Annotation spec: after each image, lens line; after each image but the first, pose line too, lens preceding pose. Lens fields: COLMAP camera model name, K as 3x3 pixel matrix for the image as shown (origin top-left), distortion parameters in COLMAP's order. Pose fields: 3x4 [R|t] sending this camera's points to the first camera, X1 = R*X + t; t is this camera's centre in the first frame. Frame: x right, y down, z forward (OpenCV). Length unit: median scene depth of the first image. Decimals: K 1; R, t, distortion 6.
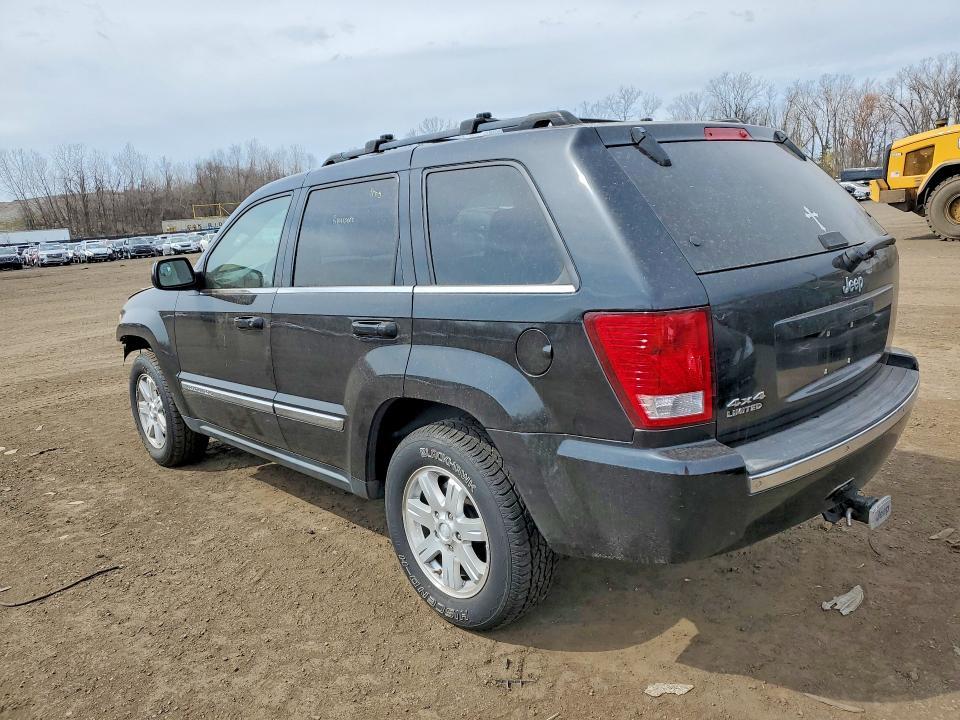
lens RADIAL K [[775.6, 0, 479.9], [0, 775.6, 357.1], [0, 0, 1]] dist [0.011210, 0.008846]
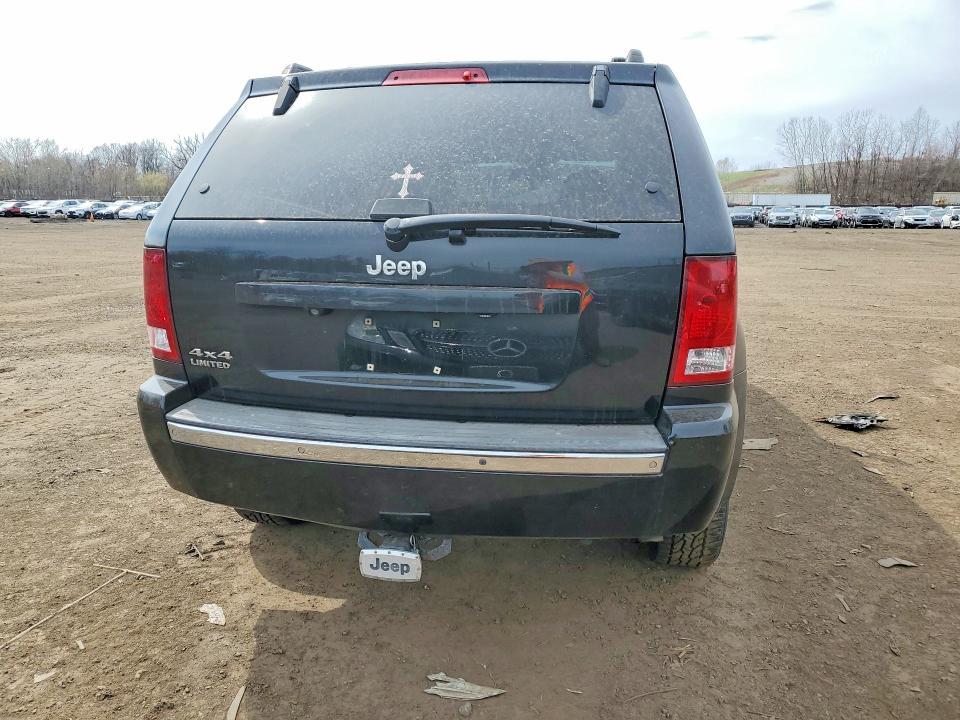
lens RADIAL K [[775.6, 0, 480.3], [0, 775.6, 361.6], [0, 0, 1]] dist [0.011210, 0.008846]
pose [[0.547721, 0.234781, -0.803044, 0.115591], [-0.199297, 0.968803, 0.147311, -0.013159], [0.812578, 0.079359, 0.577425, 0.062056]]
